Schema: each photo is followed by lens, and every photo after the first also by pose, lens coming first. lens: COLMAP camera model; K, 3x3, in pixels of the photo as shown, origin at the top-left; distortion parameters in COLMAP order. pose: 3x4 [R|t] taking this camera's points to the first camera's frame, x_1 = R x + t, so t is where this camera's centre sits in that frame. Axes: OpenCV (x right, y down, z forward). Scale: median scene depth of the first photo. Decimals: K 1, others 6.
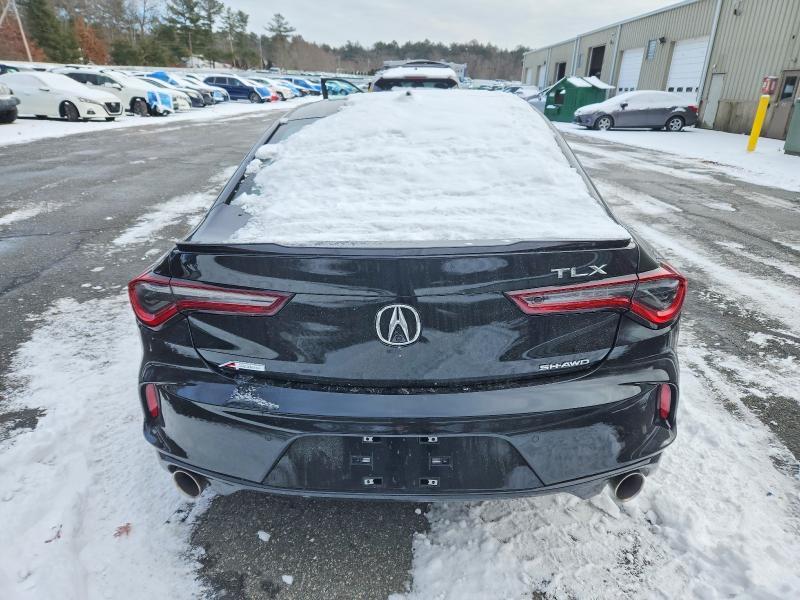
lens RADIAL K [[565.5, 0, 405.2], [0, 565.5, 301.1], [0, 0, 1]] dist [0.063821, -0.050679]
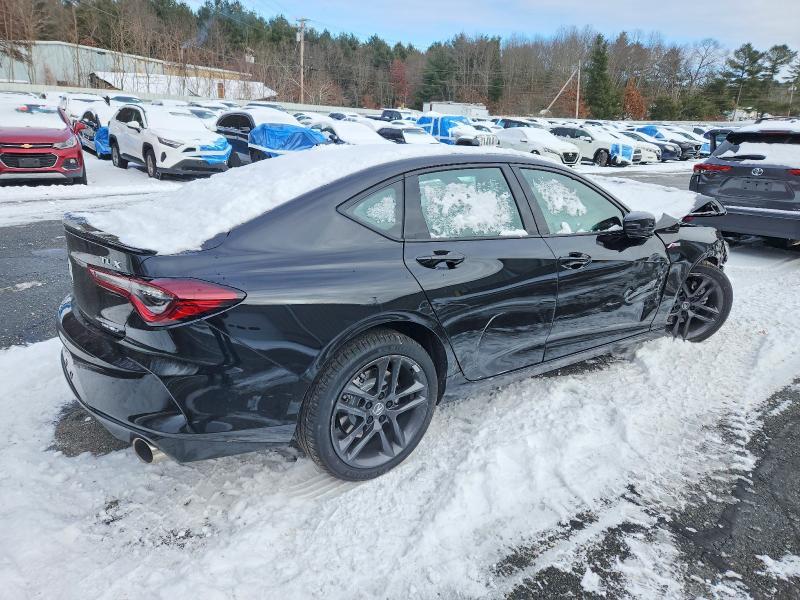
lens RADIAL K [[565.5, 0, 405.2], [0, 565.5, 301.1], [0, 0, 1]] dist [0.063821, -0.050679]
pose [[0.598317, 0.240598, -0.764284, 0.184898], [-0.302002, 0.951222, 0.063026, -0.027912], [0.742167, 0.193106, 0.641793, 0.063335]]
